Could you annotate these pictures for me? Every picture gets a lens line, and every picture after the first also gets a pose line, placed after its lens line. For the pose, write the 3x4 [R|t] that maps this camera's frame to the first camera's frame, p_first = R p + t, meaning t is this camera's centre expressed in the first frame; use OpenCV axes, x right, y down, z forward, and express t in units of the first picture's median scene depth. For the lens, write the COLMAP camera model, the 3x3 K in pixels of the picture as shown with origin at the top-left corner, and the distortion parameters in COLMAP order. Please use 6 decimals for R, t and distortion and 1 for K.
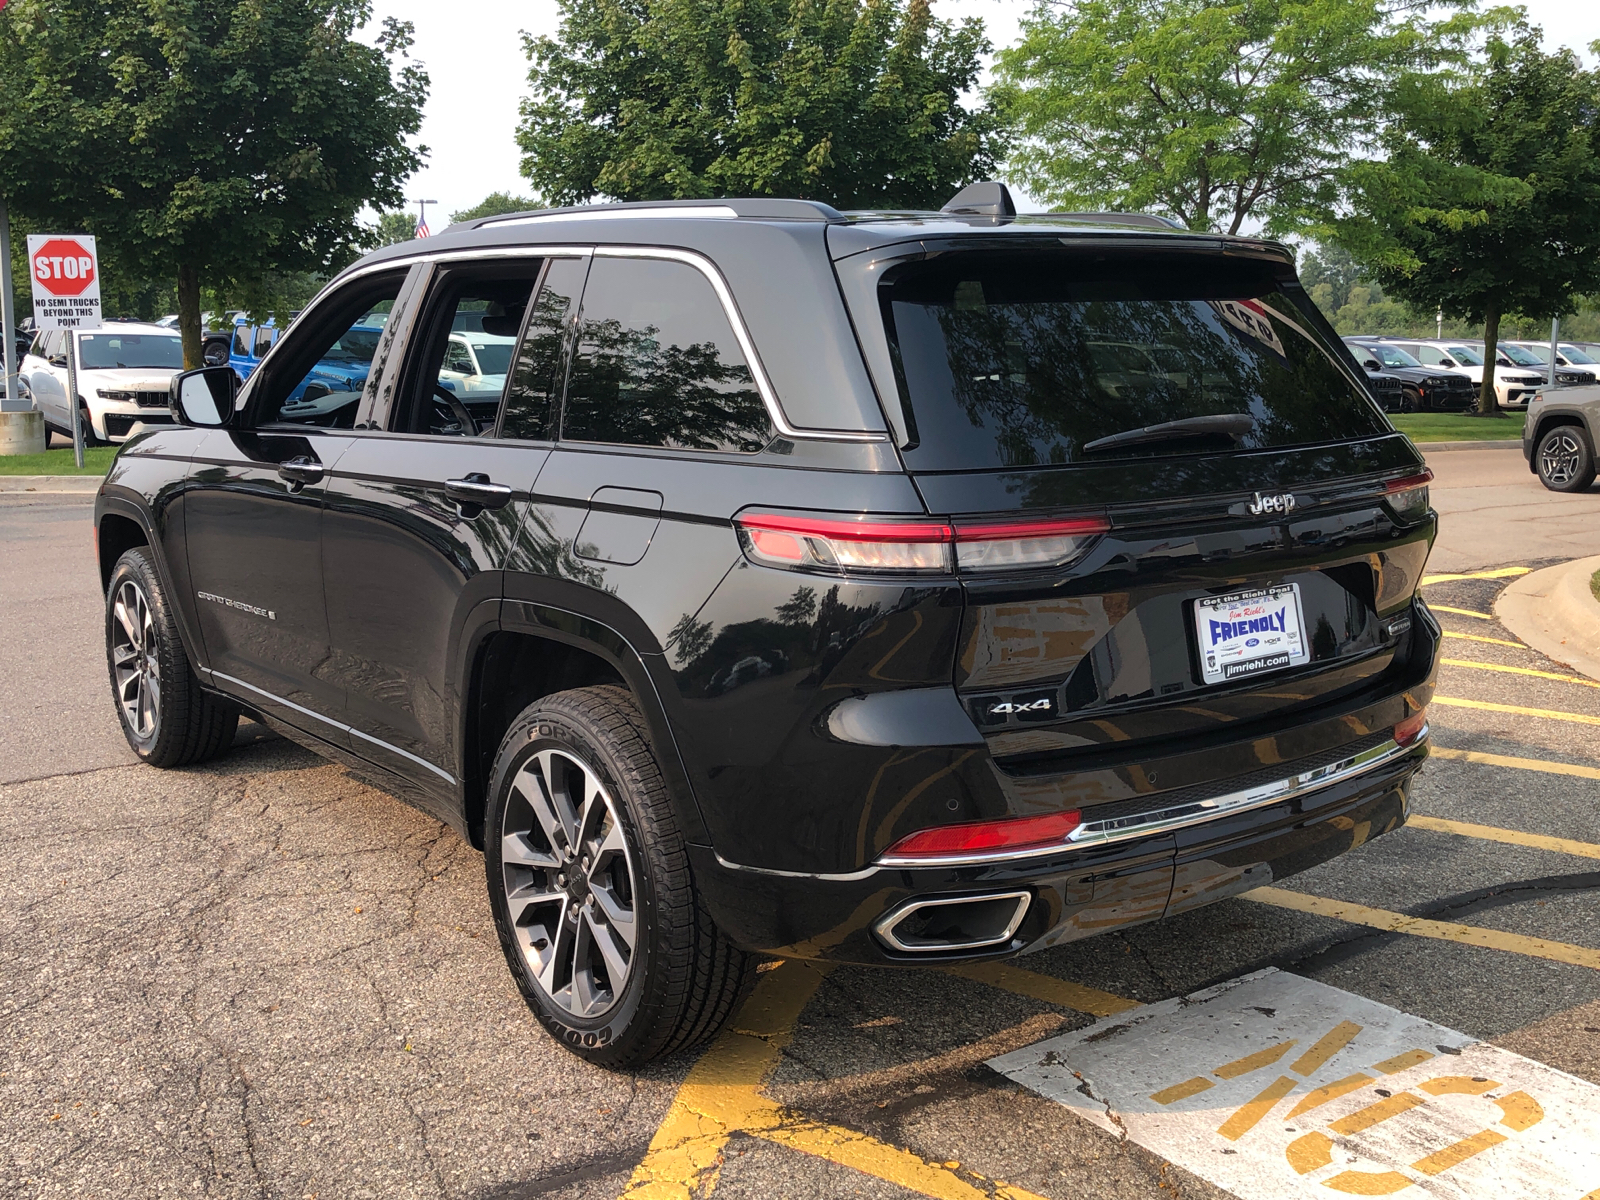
lens RADIAL K [[1641.0, 0, 799.3], [0, 1641.0, 597.6], [0, 0, 1]] dist [0.011624, 0.000000]
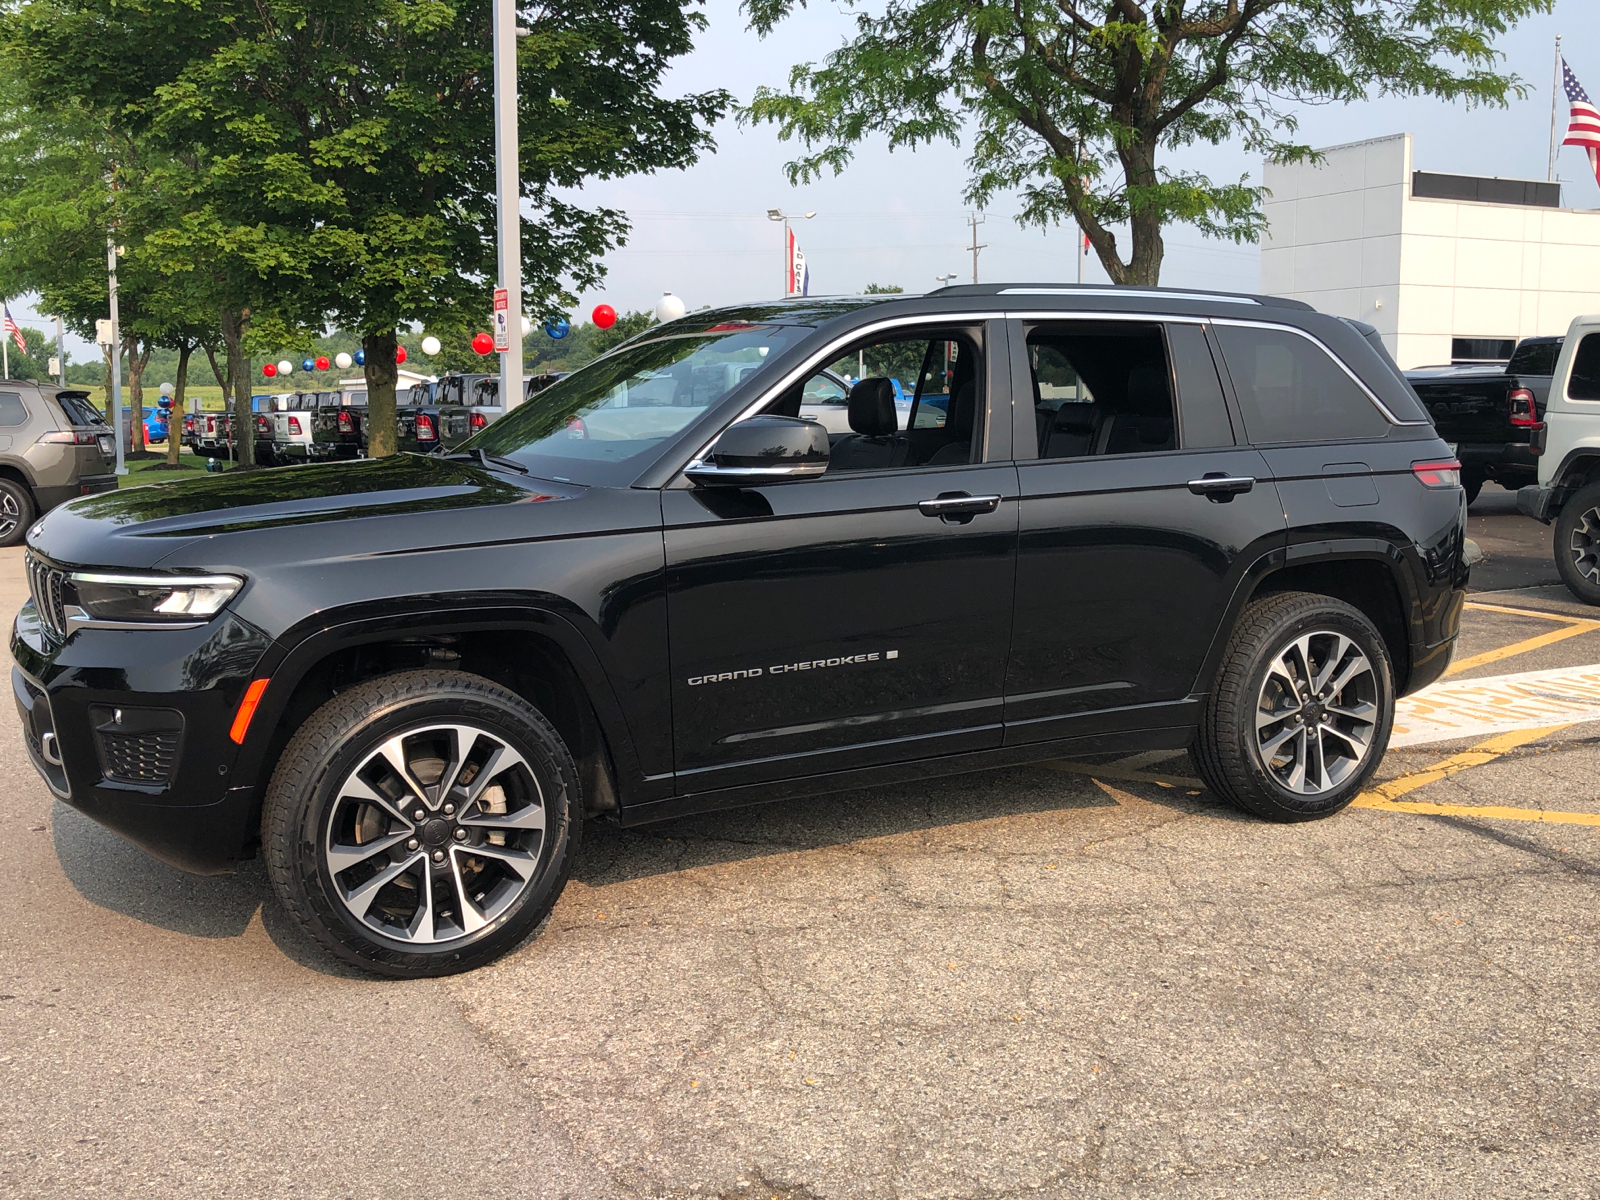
lens RADIAL K [[1641.0, 0, 802.7], [0, 1641.0, 605.0], [0, 0, 1]] dist [0.011624, 0.000000]
pose [[0.153871, -0.135042, 0.978819, -1.694870], [0.159883, 0.980965, 0.110204, -0.180072], [-0.975070, 0.139539, 0.172533, 1.135023]]
